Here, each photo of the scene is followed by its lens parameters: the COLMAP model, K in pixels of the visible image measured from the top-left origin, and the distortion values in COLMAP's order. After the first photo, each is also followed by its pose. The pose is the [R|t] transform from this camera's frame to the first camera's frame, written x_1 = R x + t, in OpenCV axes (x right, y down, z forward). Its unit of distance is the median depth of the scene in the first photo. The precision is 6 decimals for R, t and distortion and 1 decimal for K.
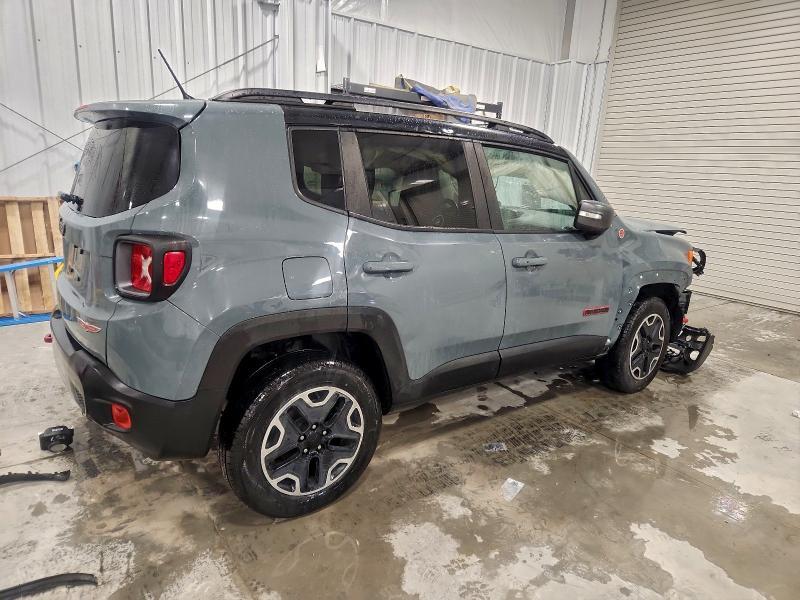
lens RADIAL K [[523.9, 0, 398.4], [0, 523.9, 300.5], [0, 0, 1]] dist [0.006806, -0.003069]
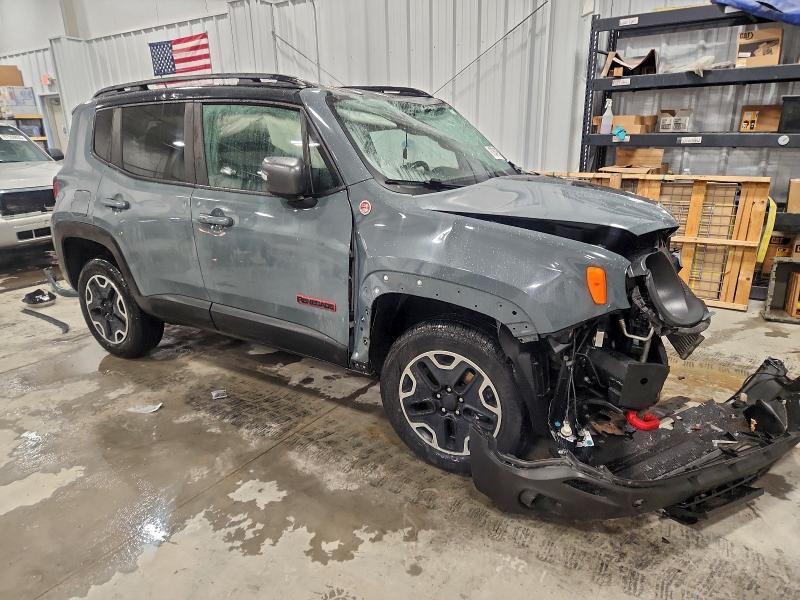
lens RADIAL K [[523.9, 0, 398.7], [0, 523.9, 301.0], [0, 0, 1]] dist [0.006806, -0.003069]
pose [[0.390301, 0.234499, -0.890323, 1.118396], [-0.191130, 0.966590, 0.170799, -0.139440], [0.900630, 0.103504, 0.422081, 0.787211]]
